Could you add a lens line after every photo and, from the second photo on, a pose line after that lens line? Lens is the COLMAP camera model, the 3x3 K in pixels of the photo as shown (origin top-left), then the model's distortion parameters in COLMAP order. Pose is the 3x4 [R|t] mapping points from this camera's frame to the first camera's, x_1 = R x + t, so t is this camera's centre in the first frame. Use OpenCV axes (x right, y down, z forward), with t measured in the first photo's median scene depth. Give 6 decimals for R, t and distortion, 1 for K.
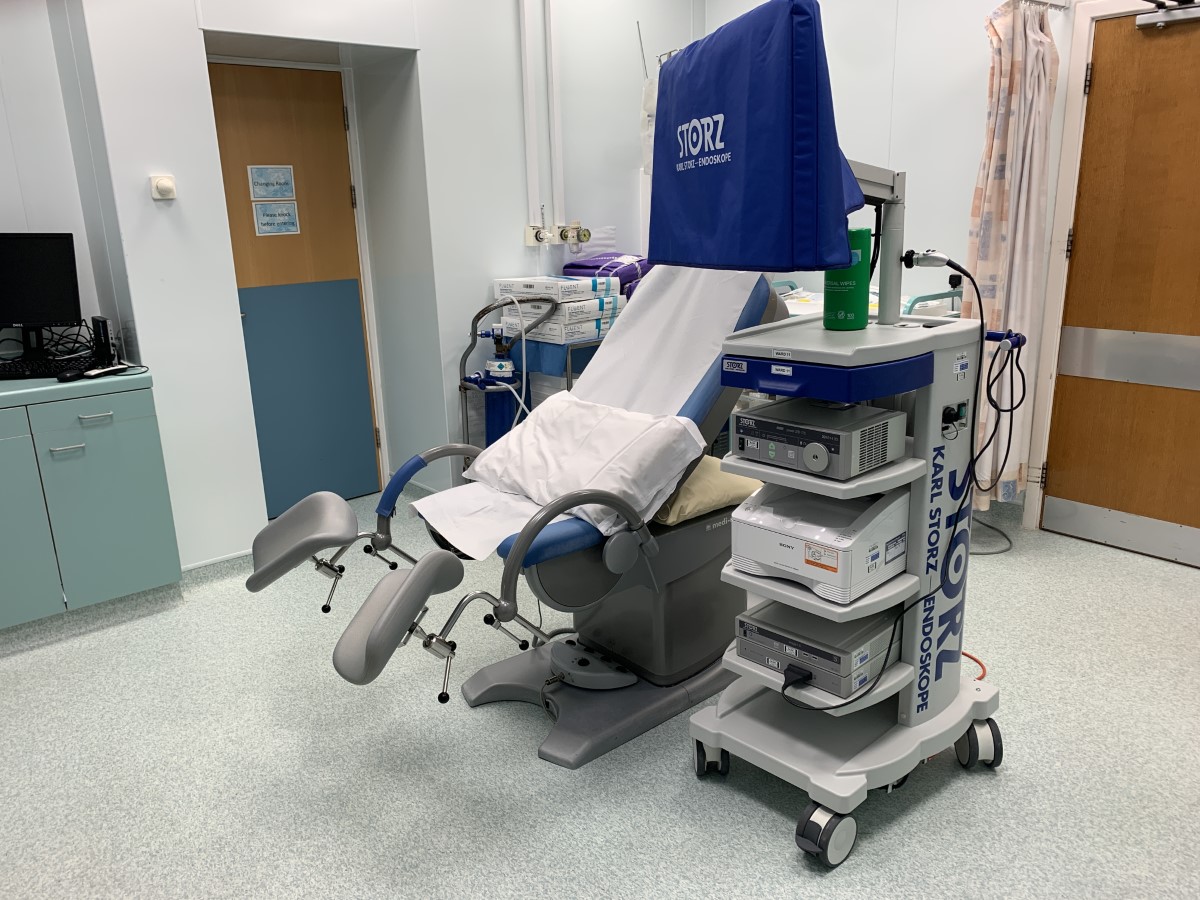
lens RADIAL K [[906.4, 0, 591.6], [0, 906.4, 454.9], [0, 0, 1]] dist [0.031331, -0.035185]
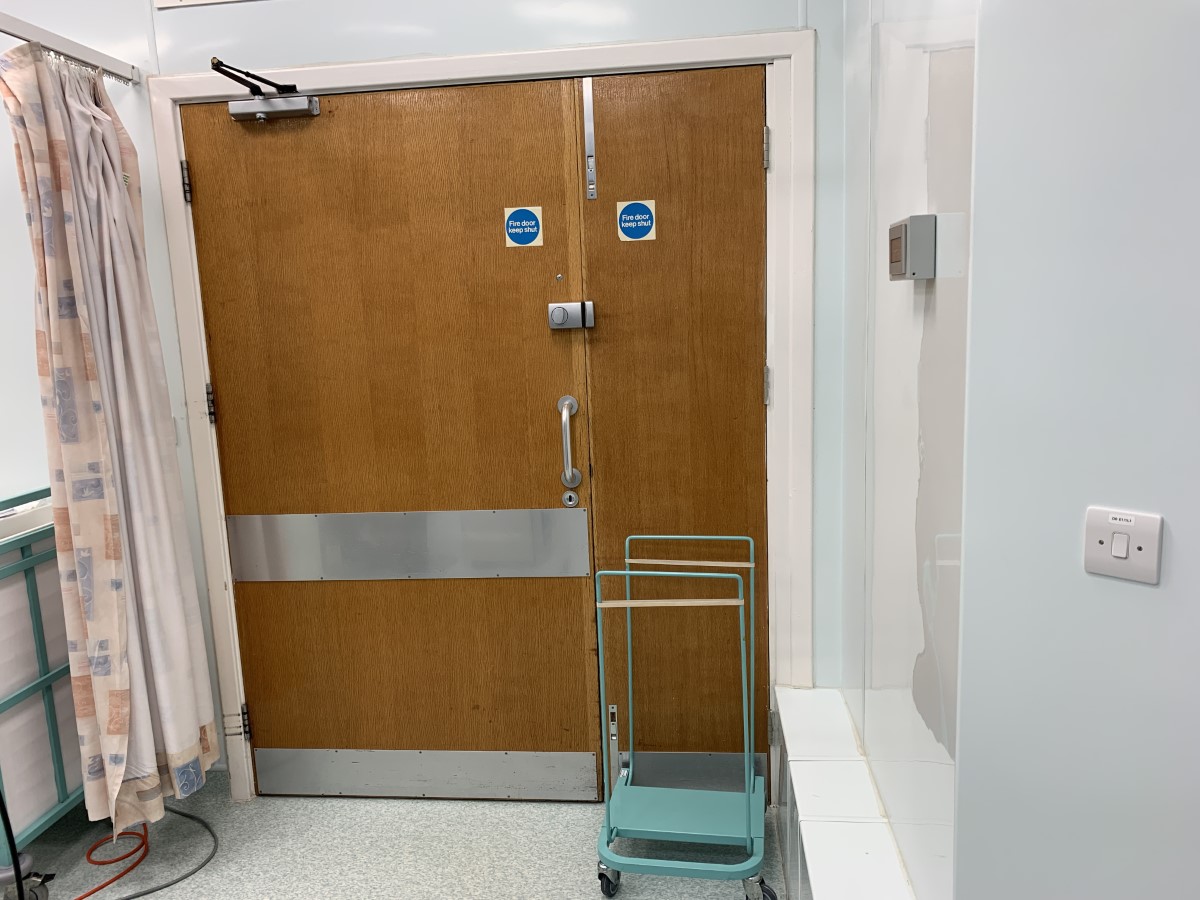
lens RADIAL K [[906.4, 0, 591.6], [0, 906.4, 454.9], [0, 0, 1]] dist [0.031331, -0.035185]
pose [[0.709909, -0.114345, 0.694950, 0.250566], [0.211803, 0.975717, -0.055820, -0.095571], [-0.671691, 0.186820, 0.716889, 0.314893]]
